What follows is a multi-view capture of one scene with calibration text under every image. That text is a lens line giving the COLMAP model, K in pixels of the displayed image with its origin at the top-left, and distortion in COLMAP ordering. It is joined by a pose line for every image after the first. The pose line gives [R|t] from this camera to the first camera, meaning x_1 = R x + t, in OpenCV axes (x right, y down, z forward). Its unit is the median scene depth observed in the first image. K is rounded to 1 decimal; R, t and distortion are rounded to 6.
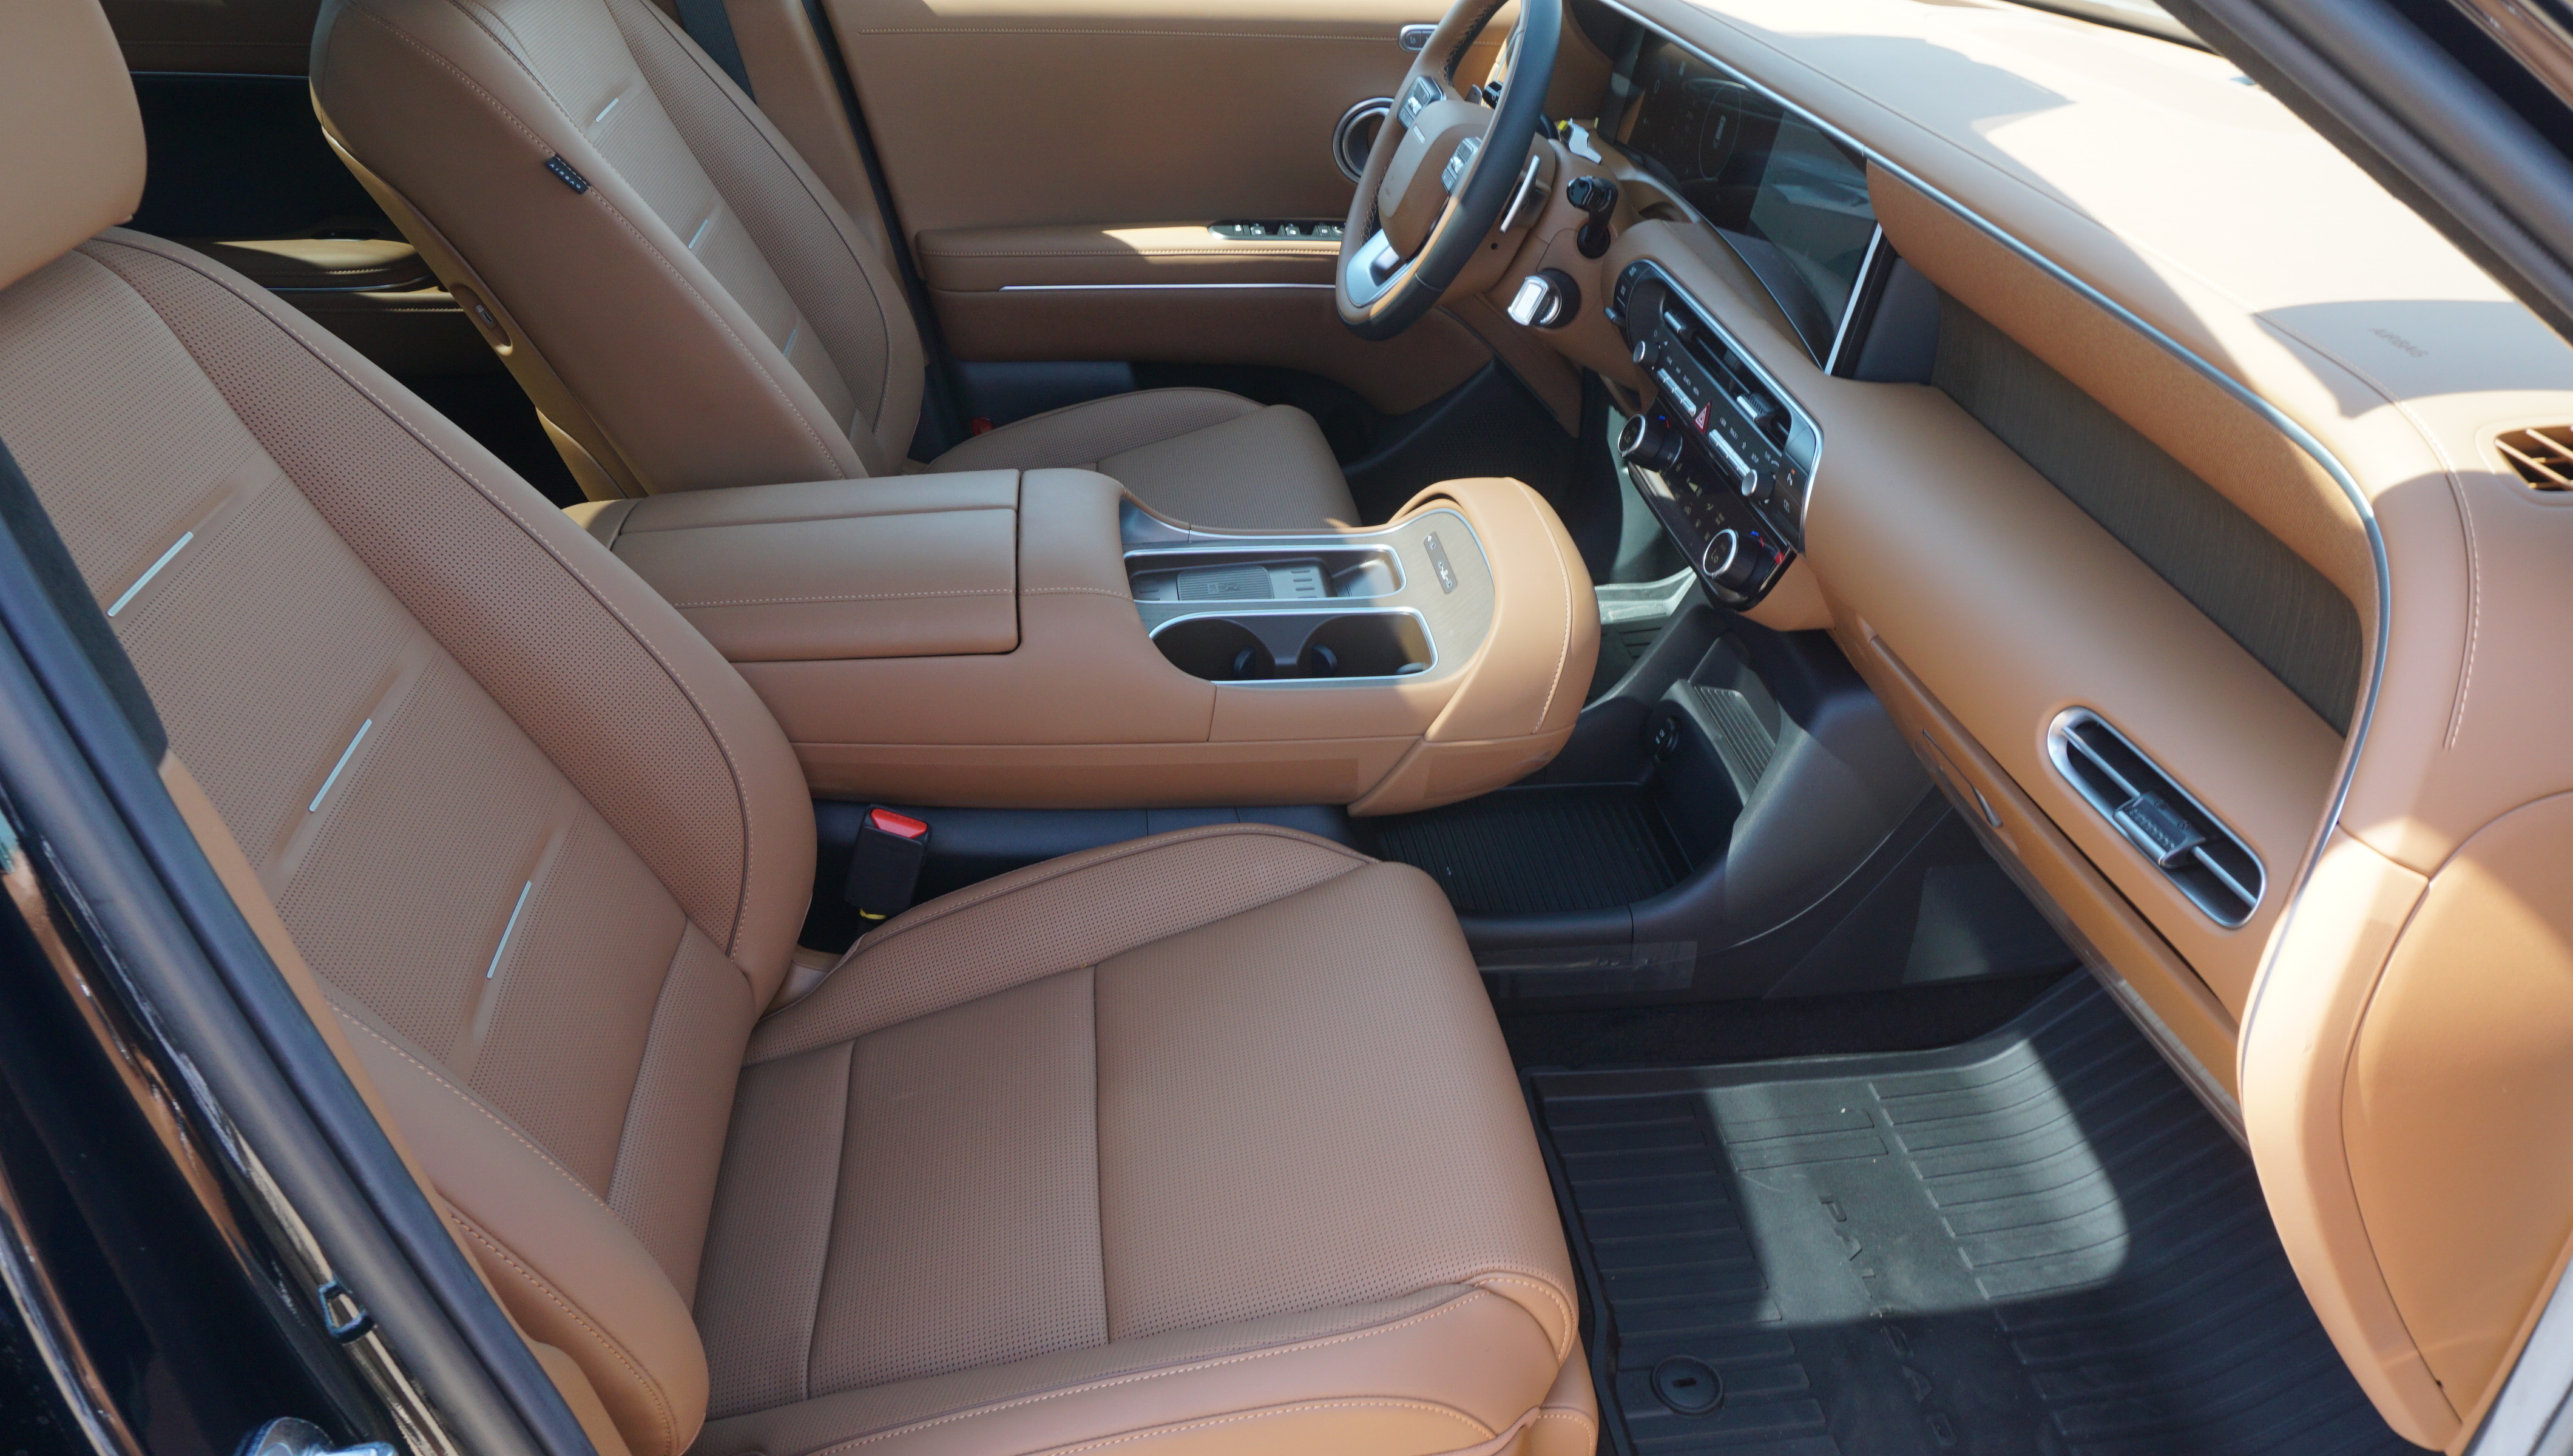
lens RADIAL K [[1706.1, 0, 1286.5], [0, 1706.1, 728.0], [0, 0, 1]] dist [-0.030832, 0.005637]
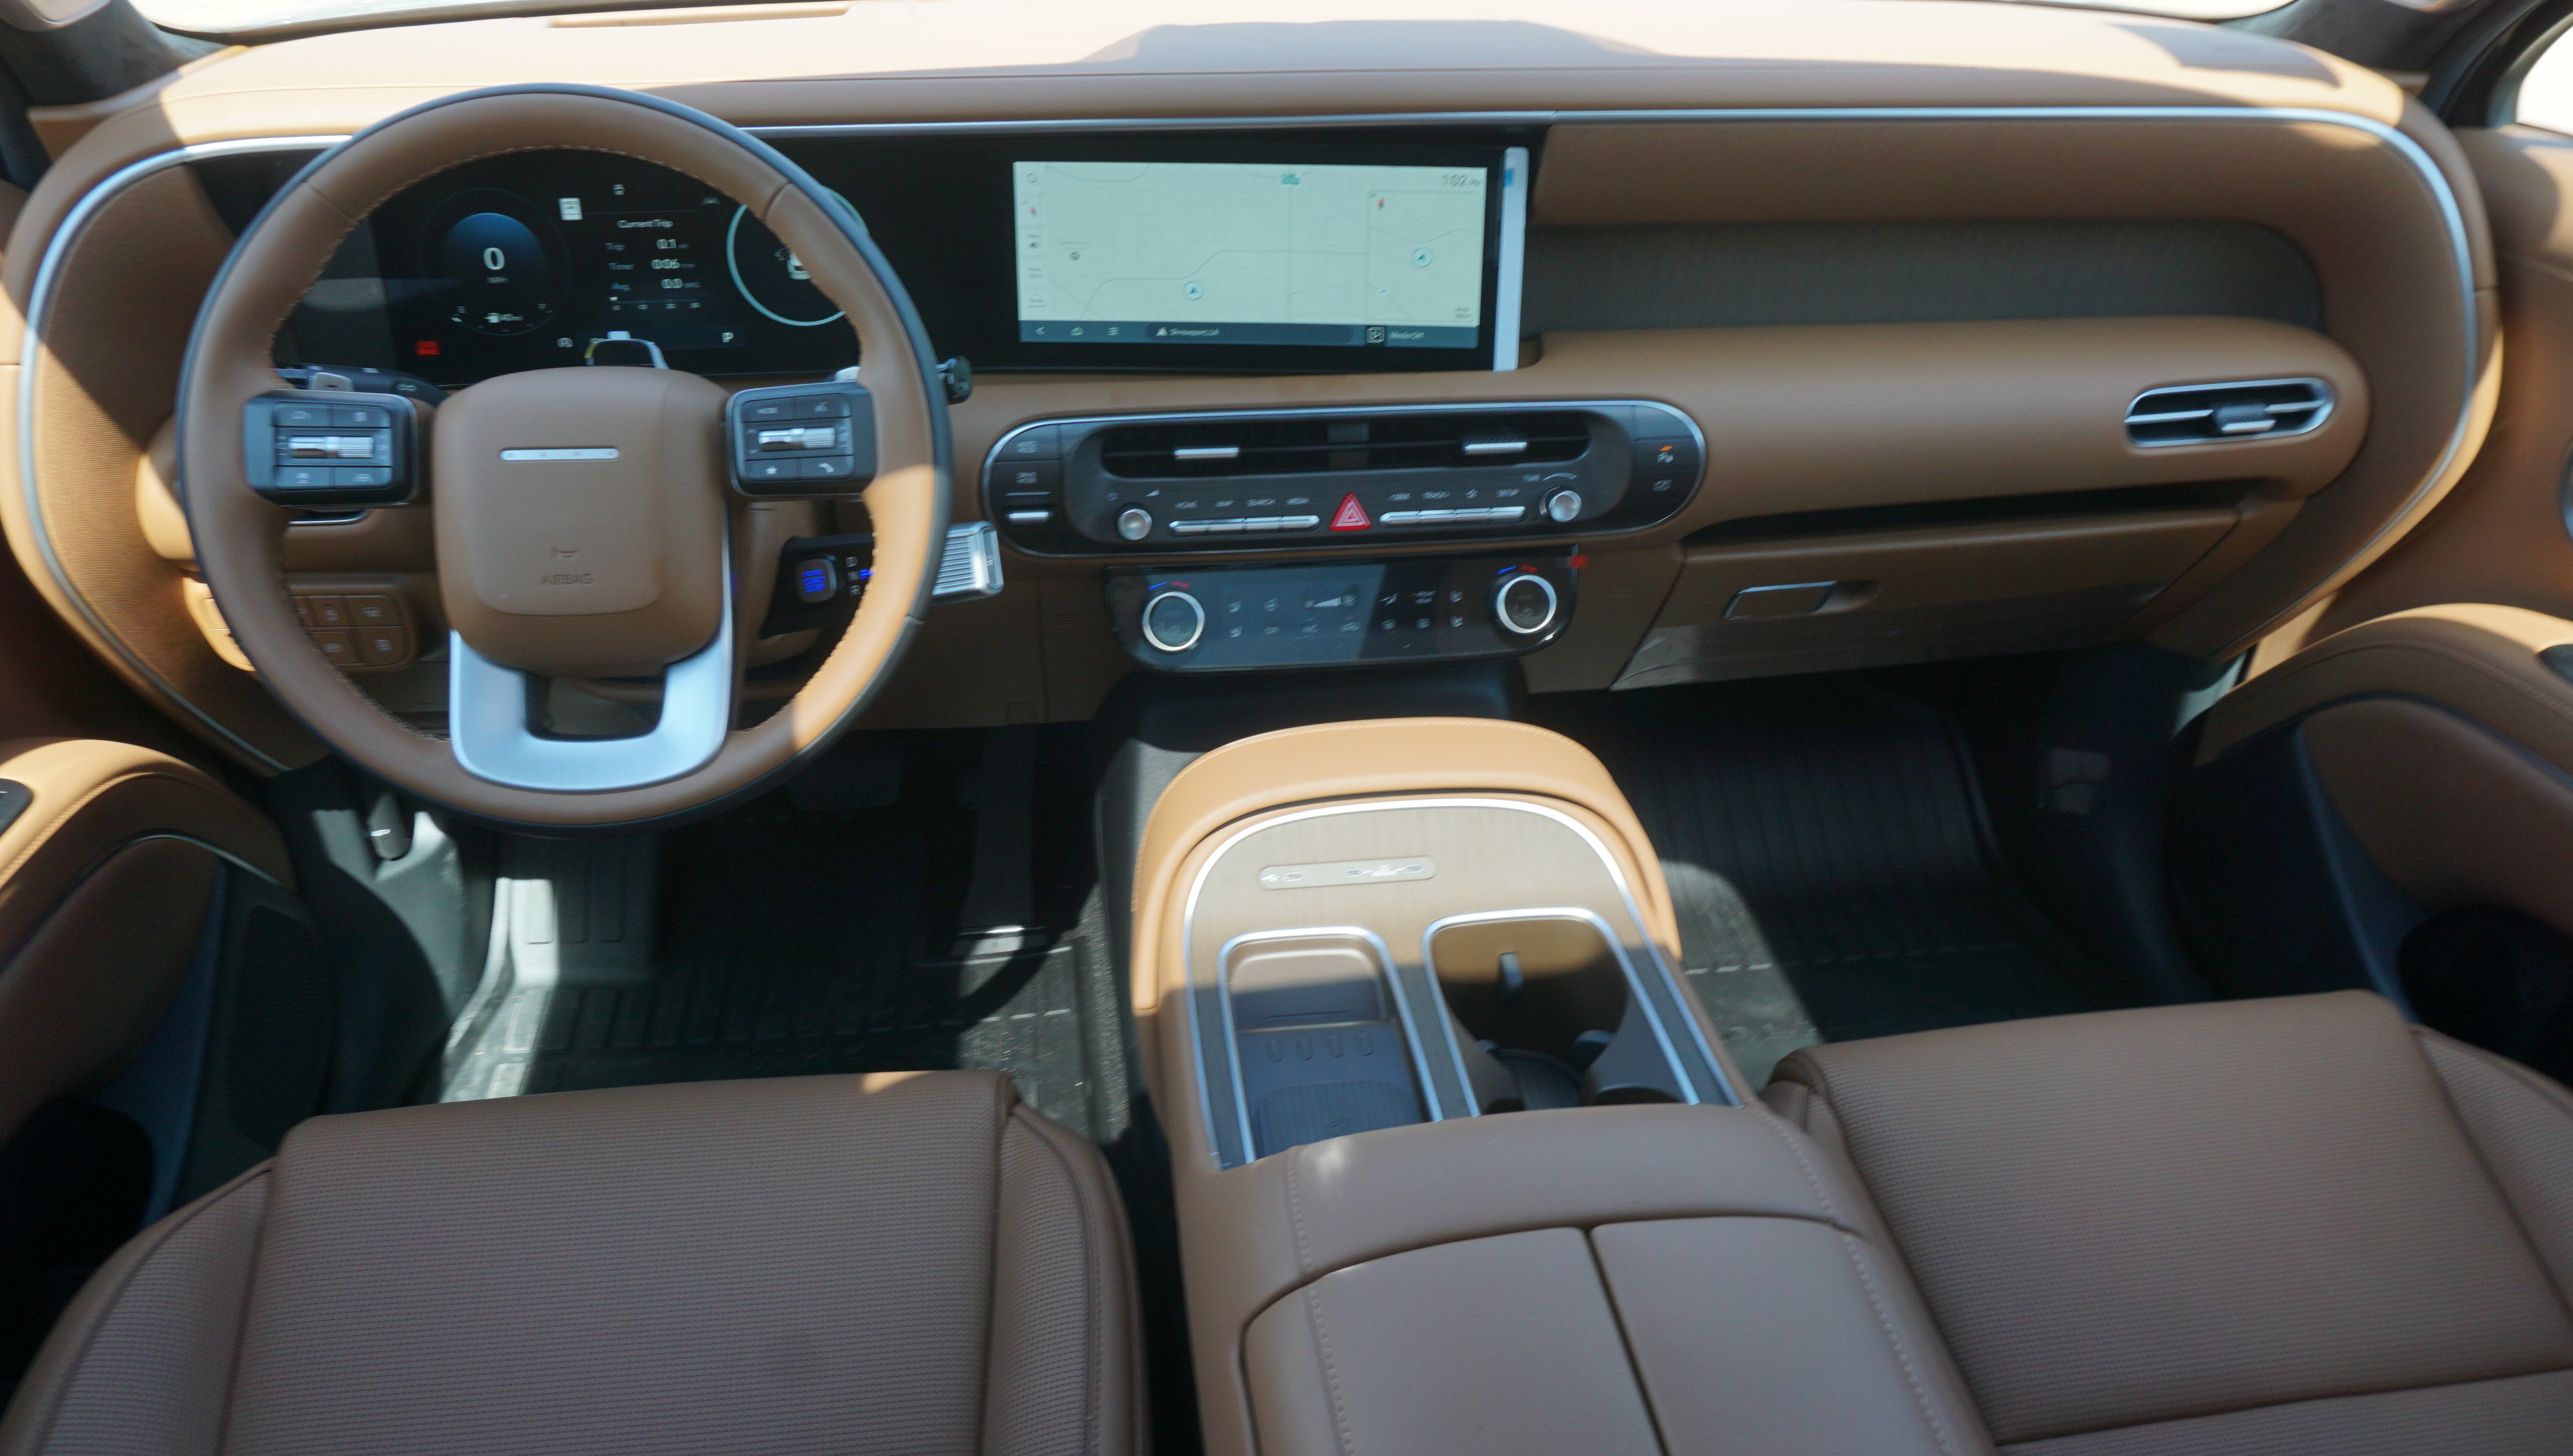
lens RADIAL K [[1706.1, 0, 1286.5], [0, 1706.1, 728.0], [0, 0, 1]] dist [-0.030832, 0.005637]
pose [[-0.010416, -0.535858, 0.844244, -0.446727], [0.518889, 0.718823, 0.462653, -0.455582], [-0.854778, 0.442888, 0.270563, 0.779561]]
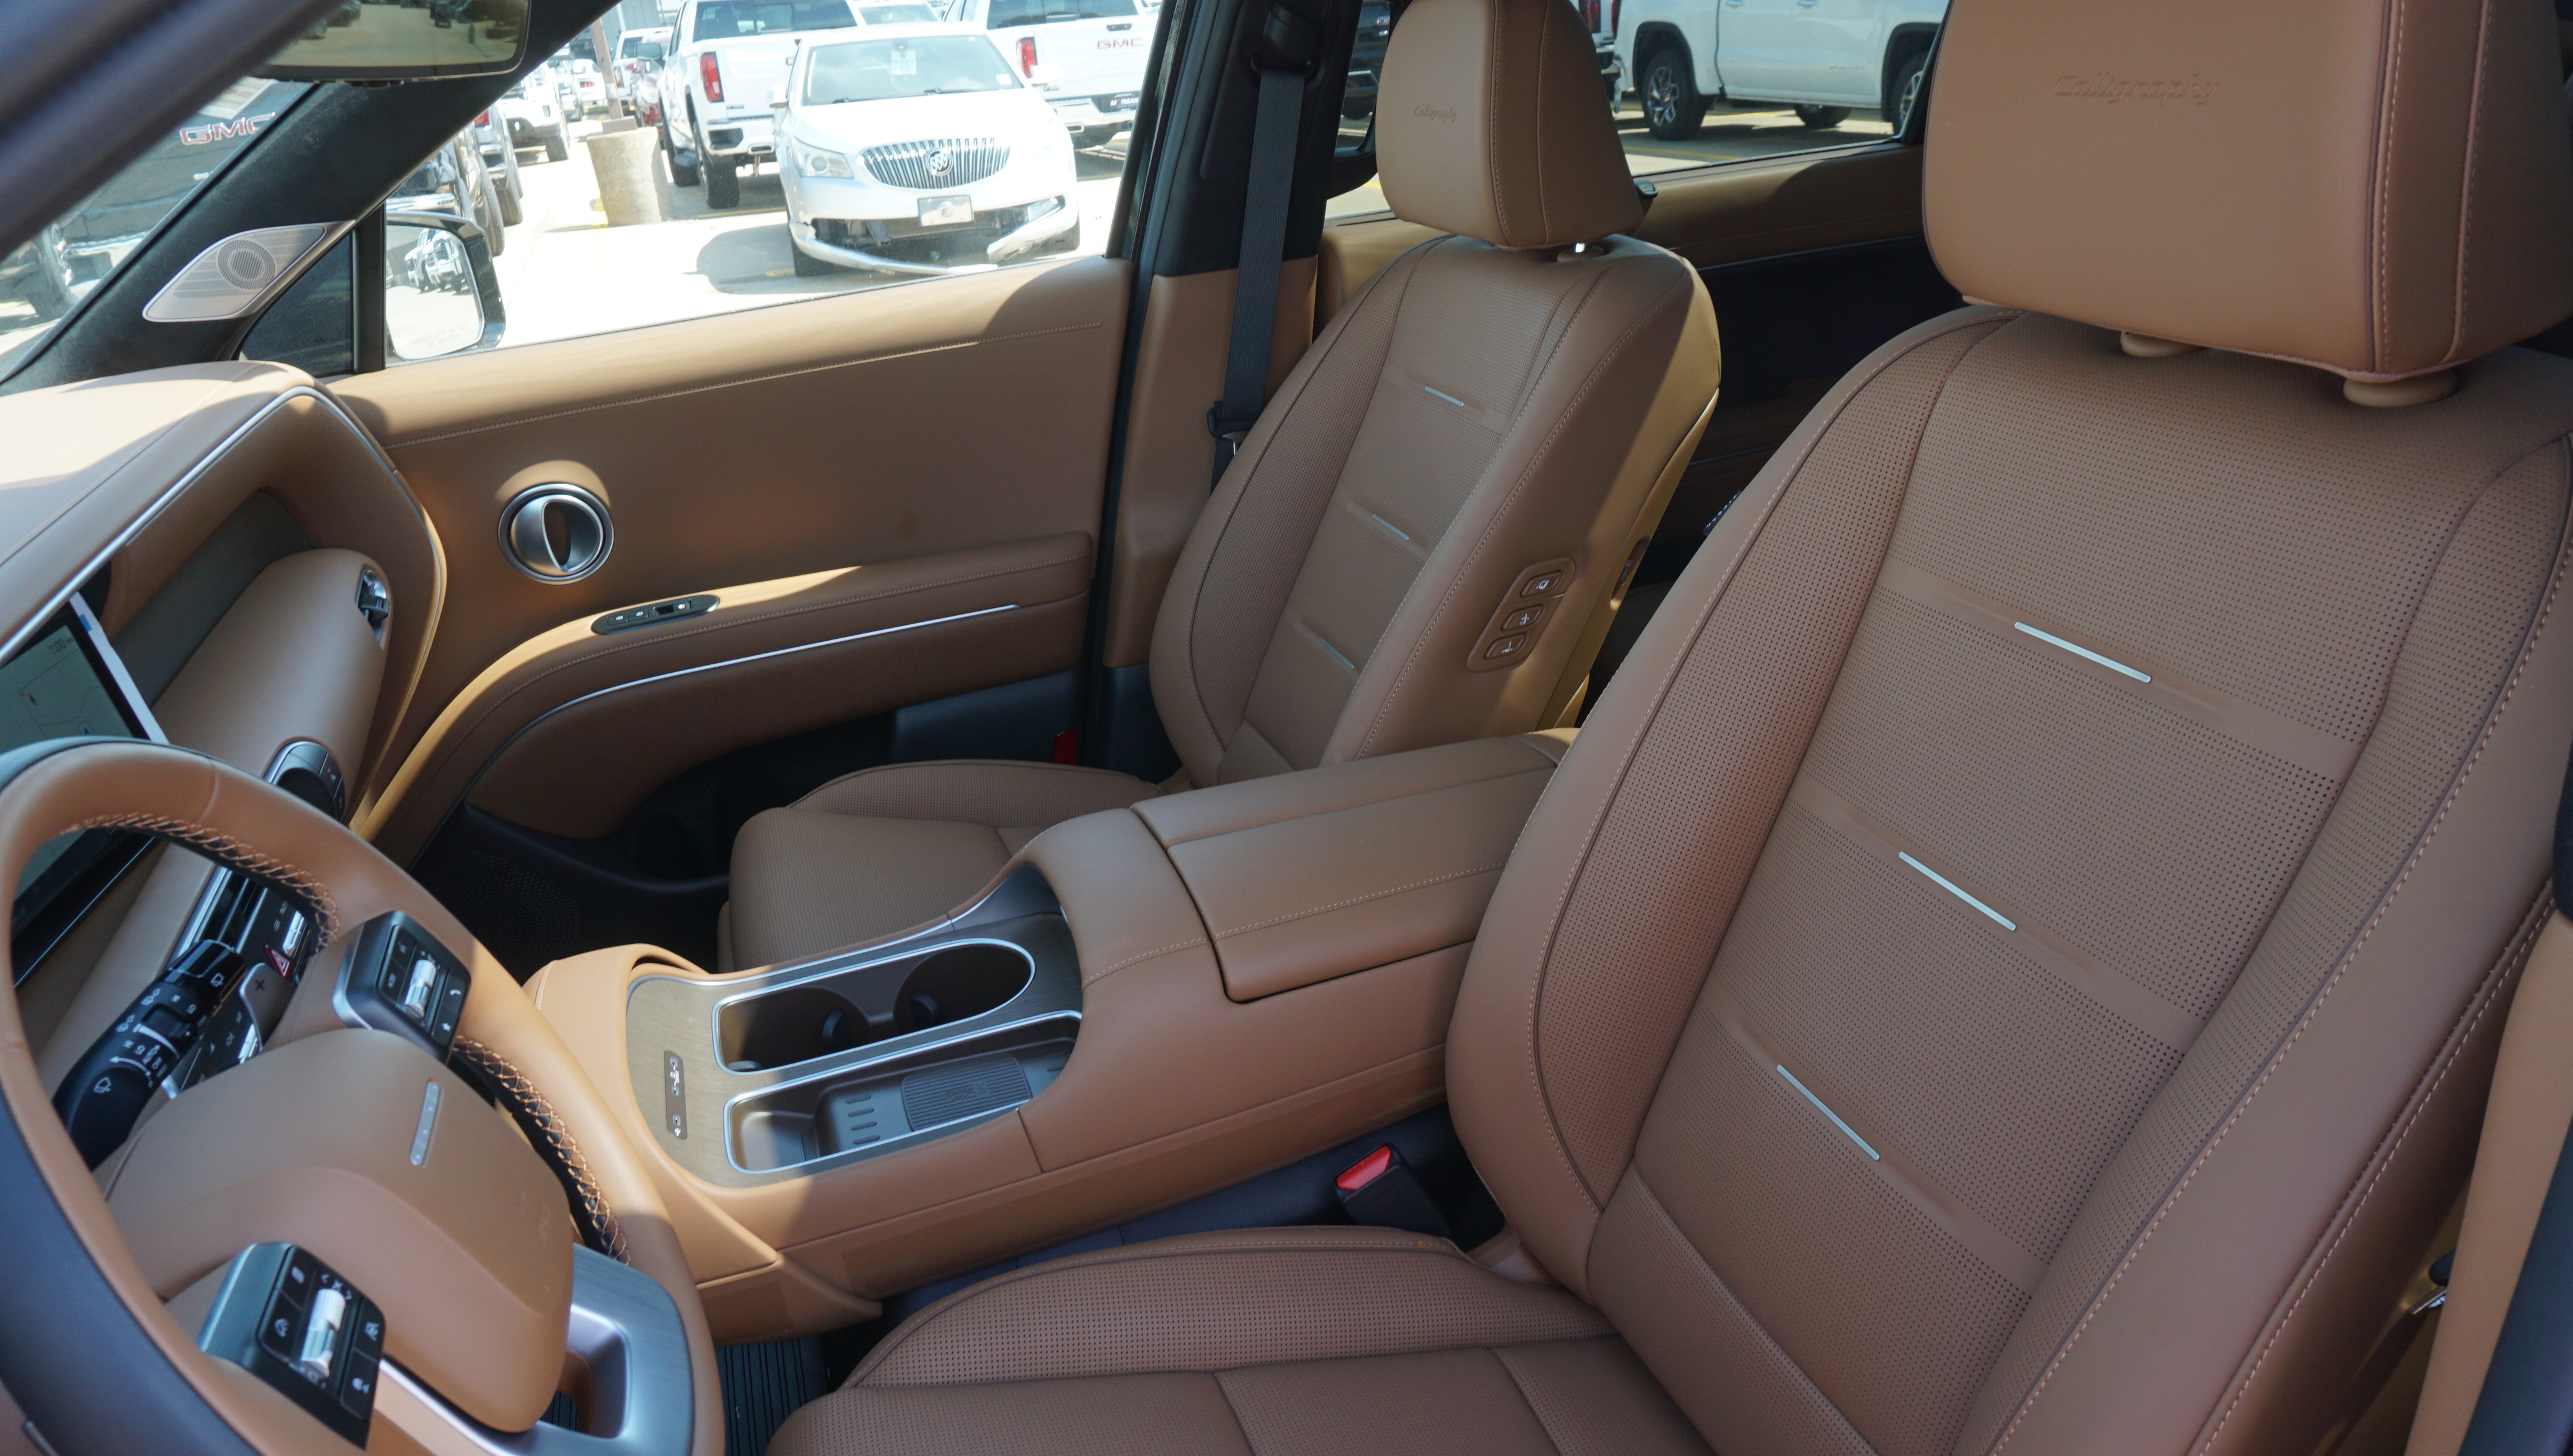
lens RADIAL K [[1706.8, 0, 1278.0], [0, 1706.8, 744.0], [0, 0, 1]] dist [-0.020516, 0.006551]
pose [[-0.976043, 0.135593, -0.170159, -0.063162], [-0.062903, 0.572814, 0.817268, -0.798496], [0.208285, 0.808393, -0.550562, 1.301951]]
